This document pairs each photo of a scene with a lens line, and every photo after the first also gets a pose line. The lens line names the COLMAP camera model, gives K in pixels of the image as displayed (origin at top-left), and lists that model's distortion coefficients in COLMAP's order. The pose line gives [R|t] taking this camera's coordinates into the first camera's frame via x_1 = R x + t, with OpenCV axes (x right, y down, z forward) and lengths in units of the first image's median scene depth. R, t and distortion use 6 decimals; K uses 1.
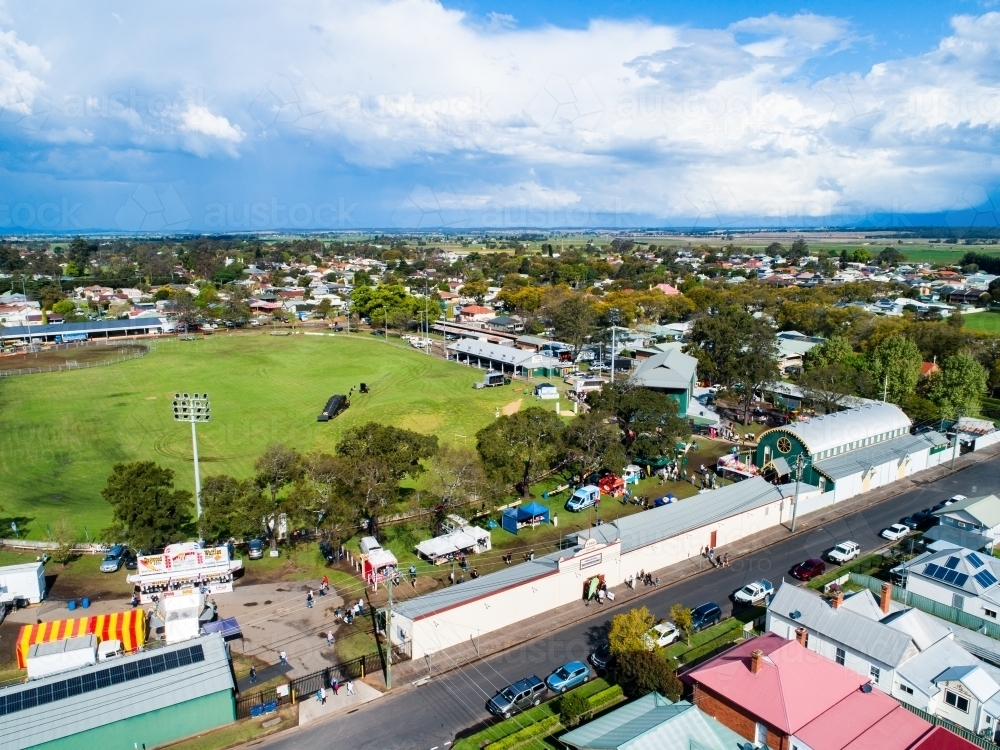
lens RADIAL K [[750.7, 0, 501.1], [0, 750.7, 370.9], [0, 0, 1]] dist [-0.023801, 0.007893]
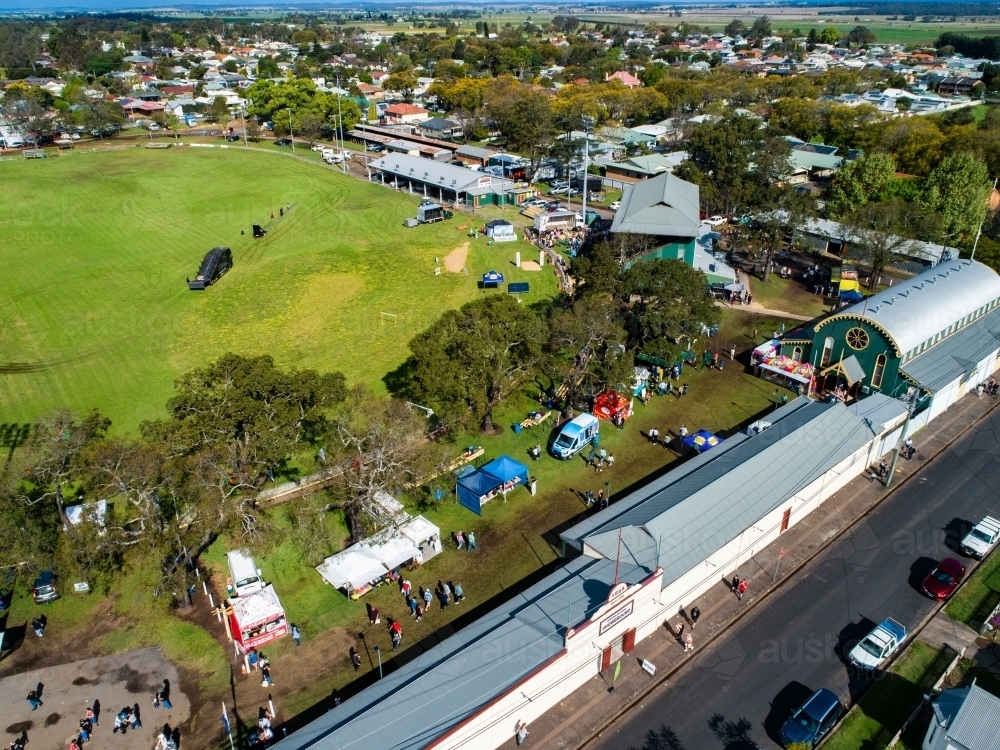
lens RADIAL K [[750.7, 0, 500.5], [0, 750.7, 372.8], [0, 0, 1]] dist [-0.023801, 0.007893]
pose [[0.996340, -0.038357, 0.076391, -0.002661], [0.016451, 0.963005, 0.268981, -0.030626], [-0.083882, -0.266740, 0.960111, 0.175844]]
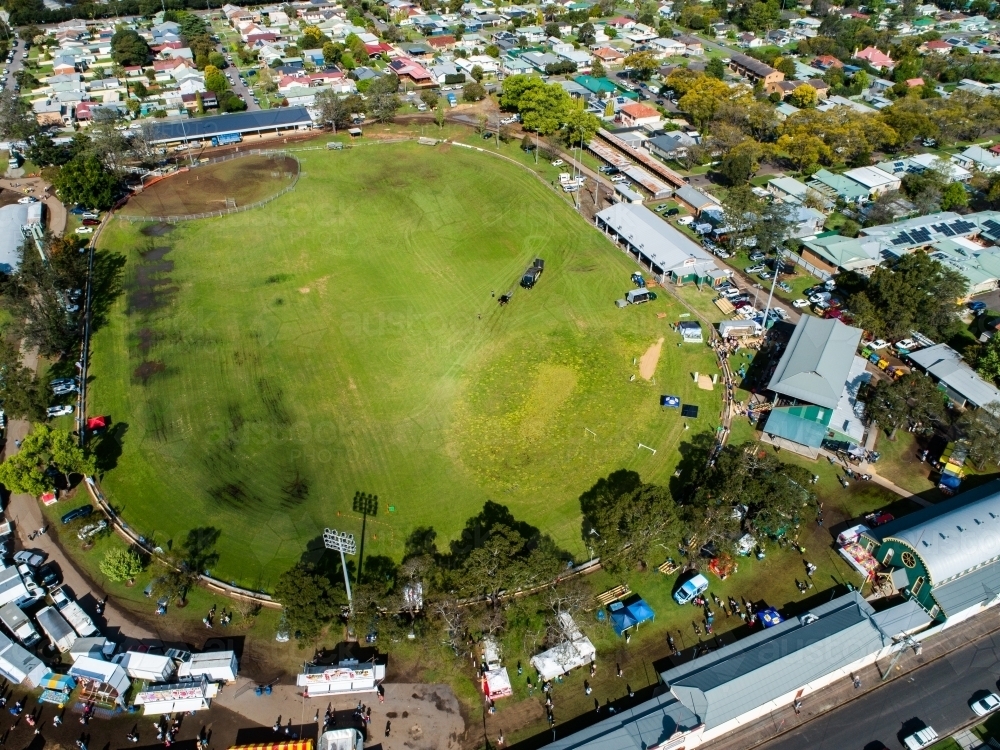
lens RADIAL K [[750.7, 0, 502.0], [0, 750.7, 371.8], [0, 0, 1]] dist [-0.023801, 0.007893]
pose [[0.977833, 0.131439, -0.162990, -0.009615], [-0.046711, 0.895742, 0.442113, -0.264326], [0.204108, -0.424700, 0.882026, 0.063192]]
